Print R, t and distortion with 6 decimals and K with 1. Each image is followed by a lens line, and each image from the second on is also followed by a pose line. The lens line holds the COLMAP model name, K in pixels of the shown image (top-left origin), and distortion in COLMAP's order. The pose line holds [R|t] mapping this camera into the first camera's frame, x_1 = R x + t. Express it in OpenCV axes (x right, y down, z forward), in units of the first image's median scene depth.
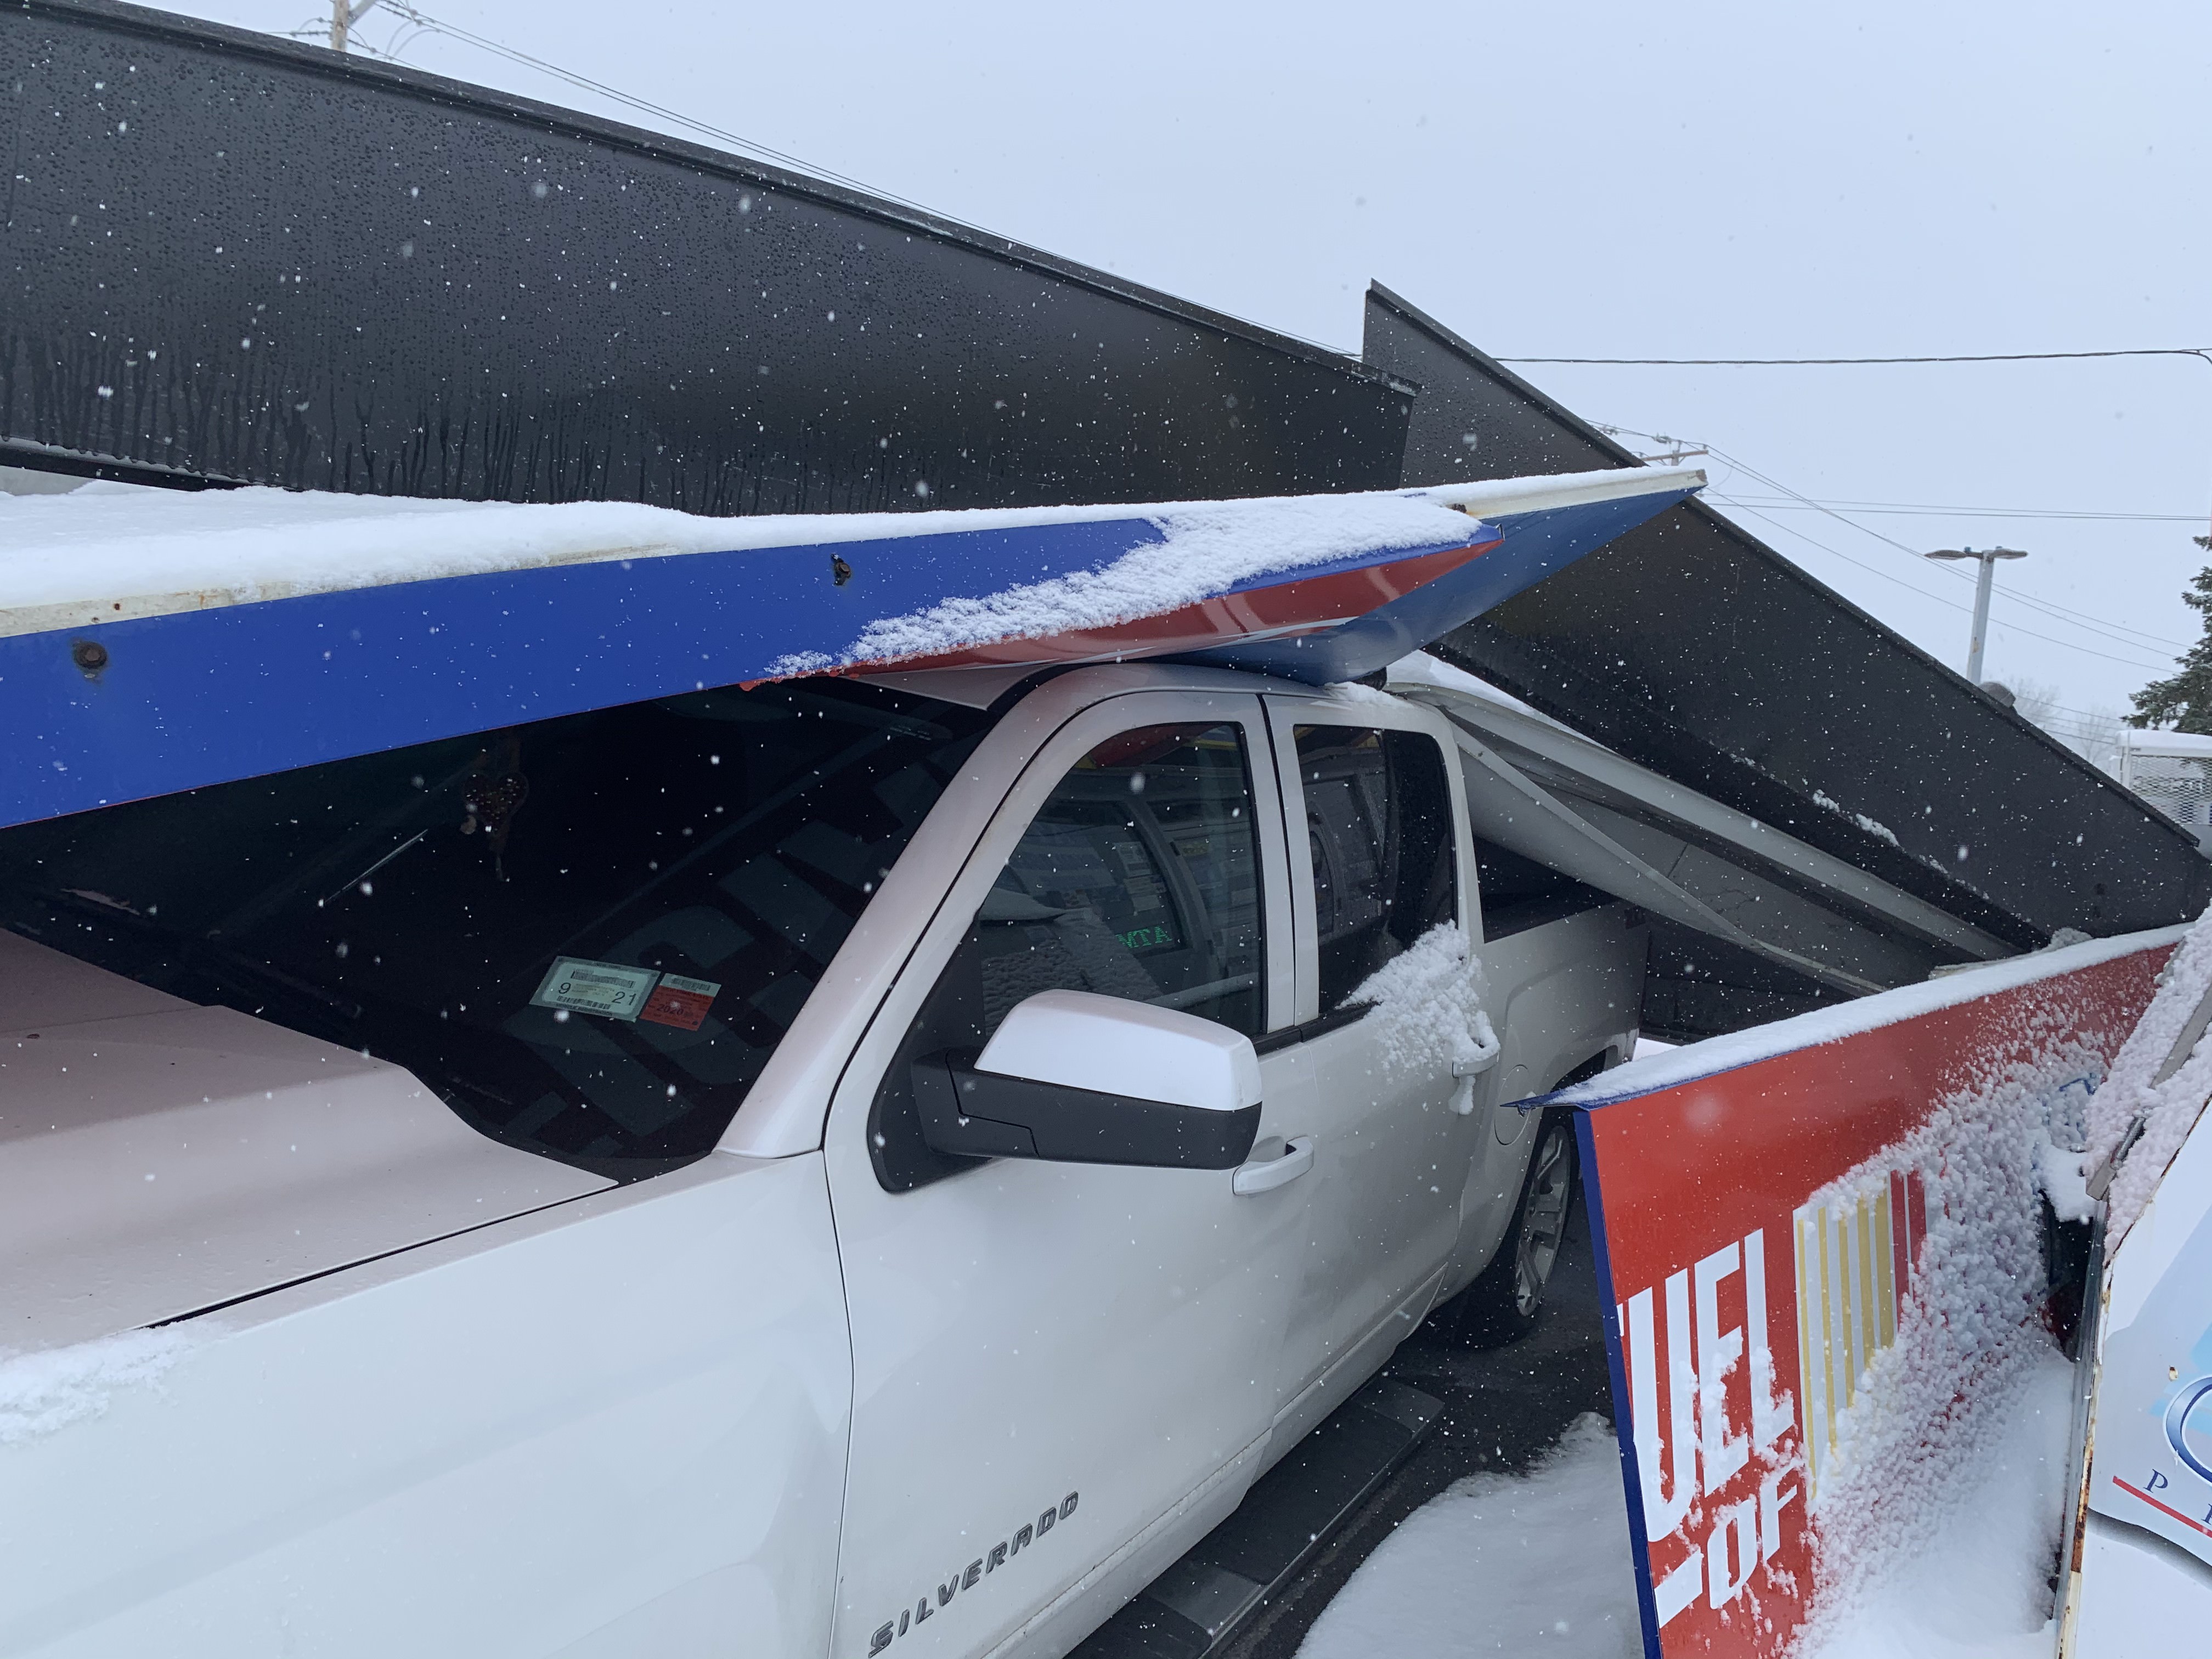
lens RADIAL K [[1735.0, 0, 1106.0], [0, 1735.0, 829.5], [0, 0, 1]] dist [0.008807, 0.001697]
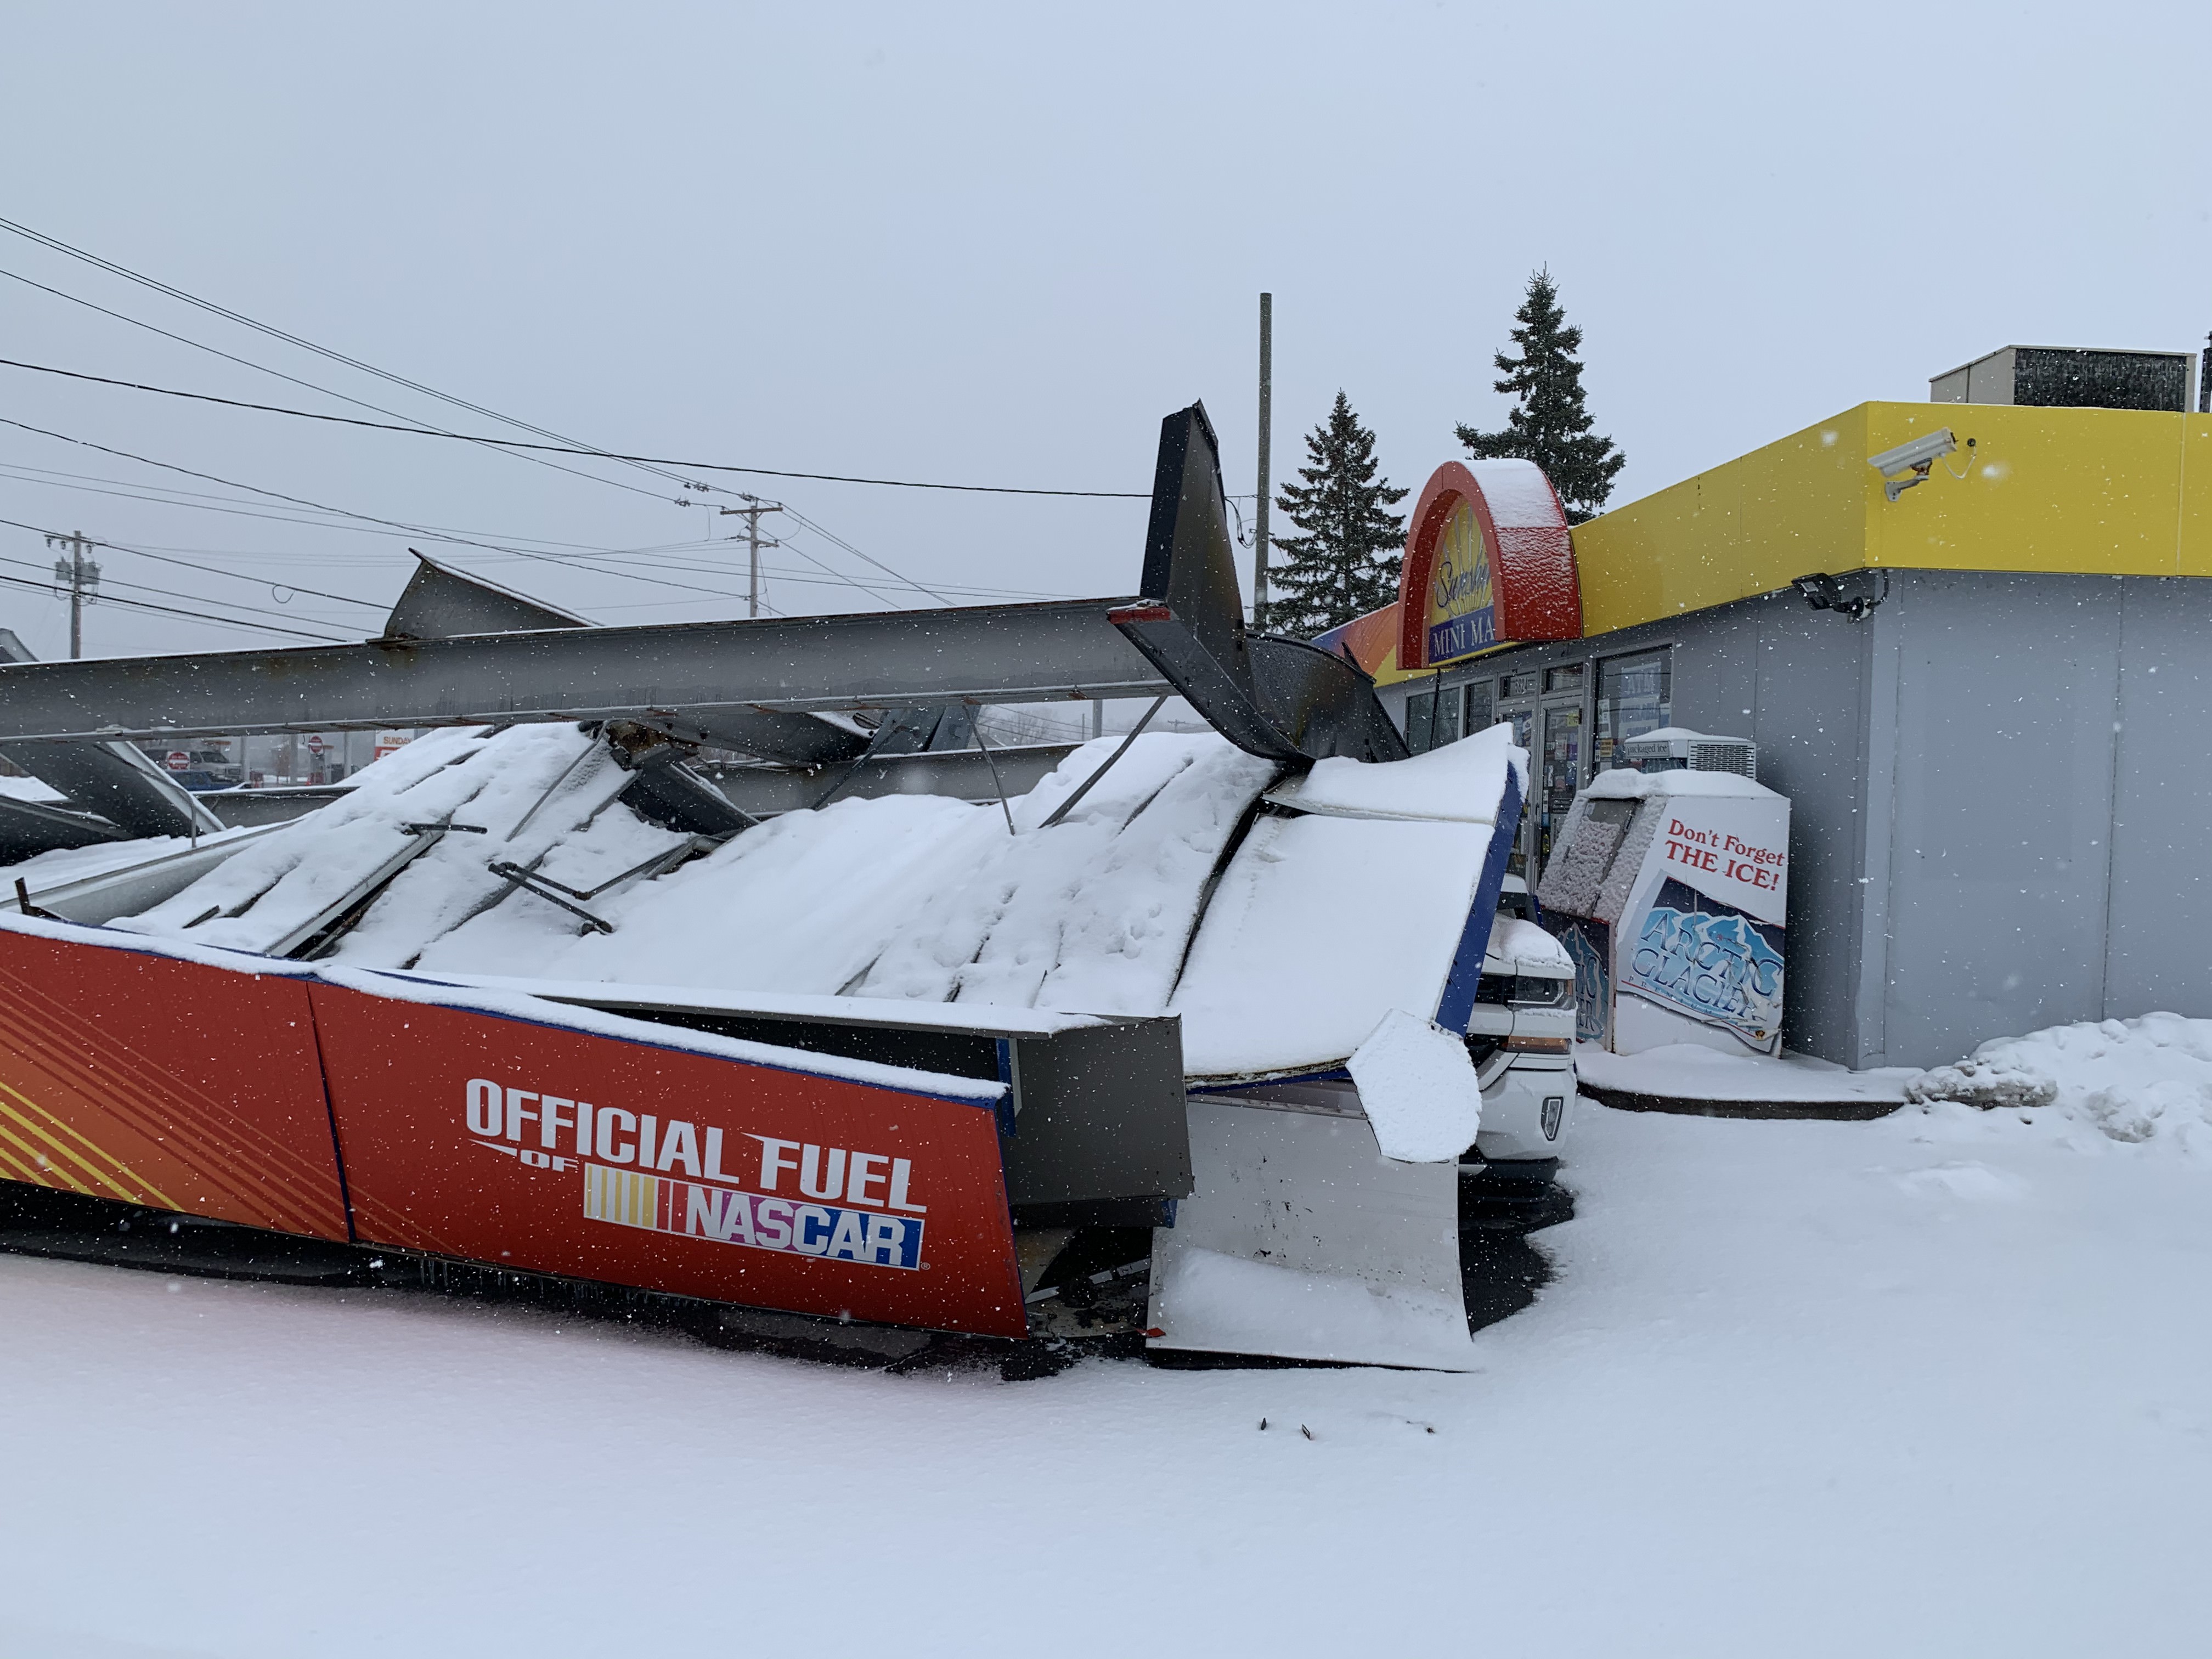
lens RADIAL K [[1704.1, 0, 1186.1], [0, 1704.1, 844.3], [0, 0, 1]] dist [0.083867, -0.082588]
pose [[0.812611, -0.079644, 0.577339, -1.438318], [0.079363, 0.996513, 0.025765, -0.063614], [-0.577378, 0.024882, 0.816098, -0.963939]]
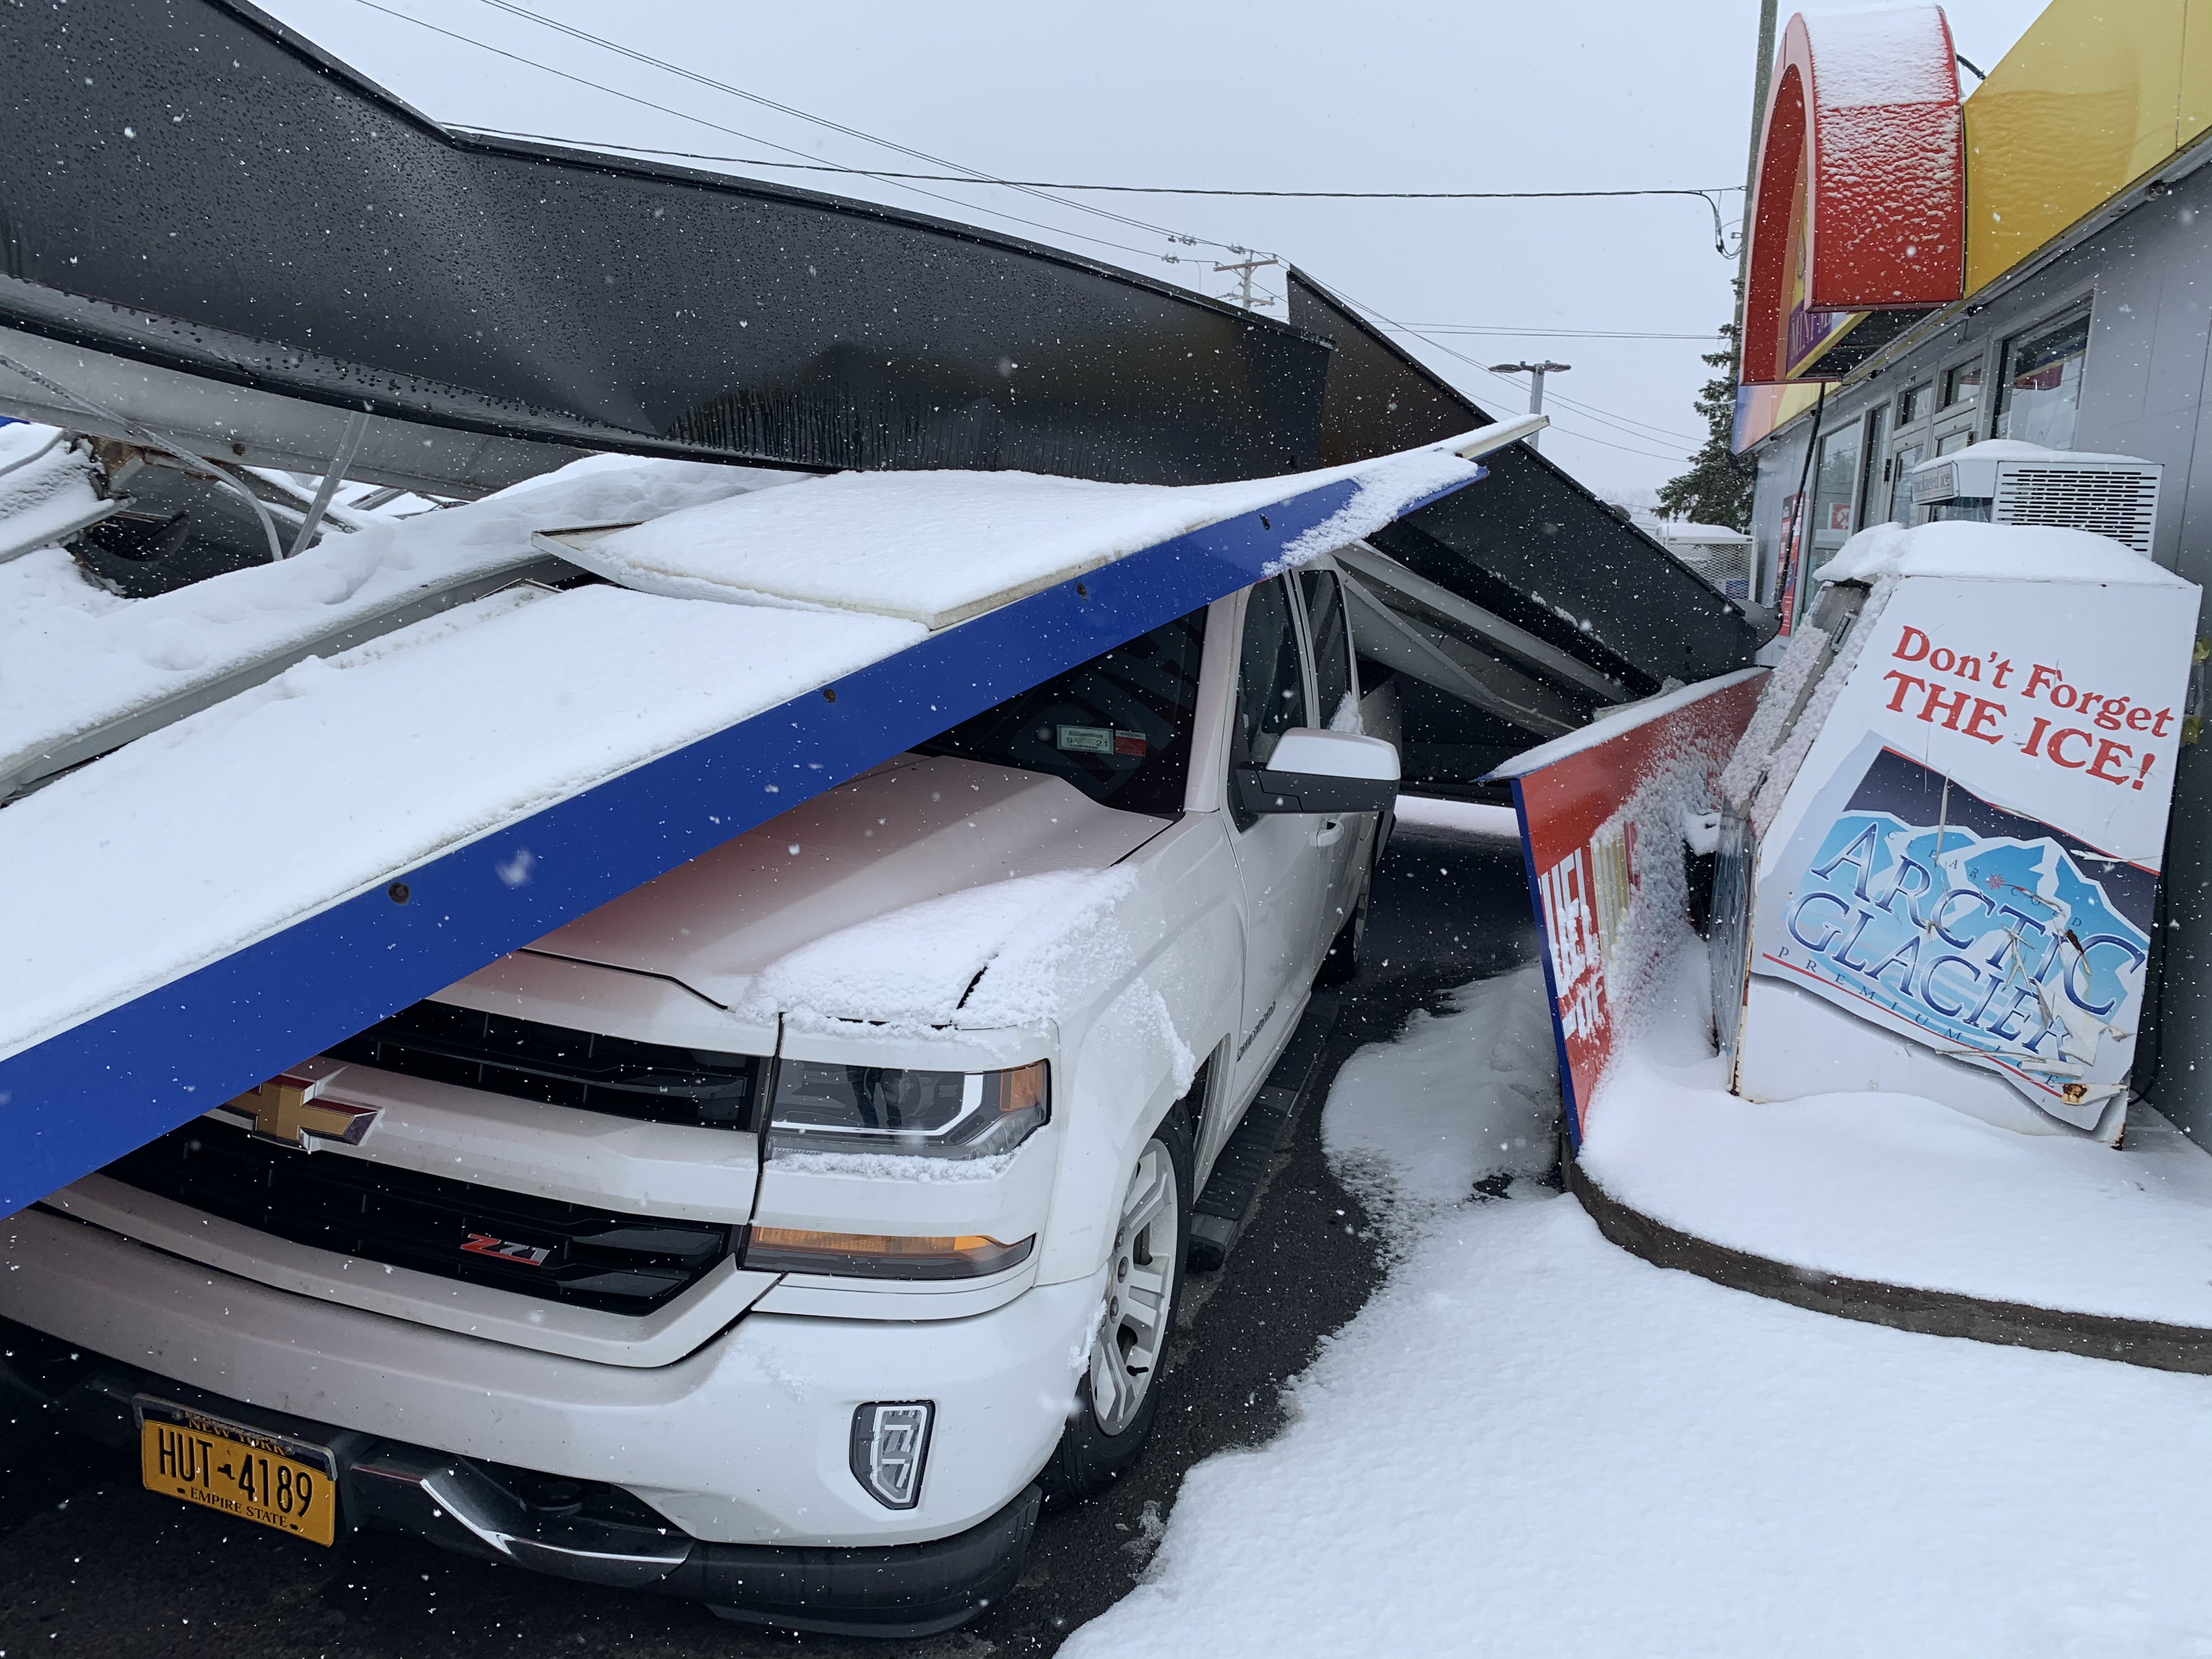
lens RADIAL K [[1735.0, 0, 1106.0], [0, 1735.0, 829.5], [0, 0, 1]] dist [0.008807, 0.001697]
pose [[0.969654, -0.077261, 0.231953, -0.364405], [0.051511, 0.992018, 0.115094, -0.012577], [-0.238994, -0.099653, 0.965894, -0.431873]]
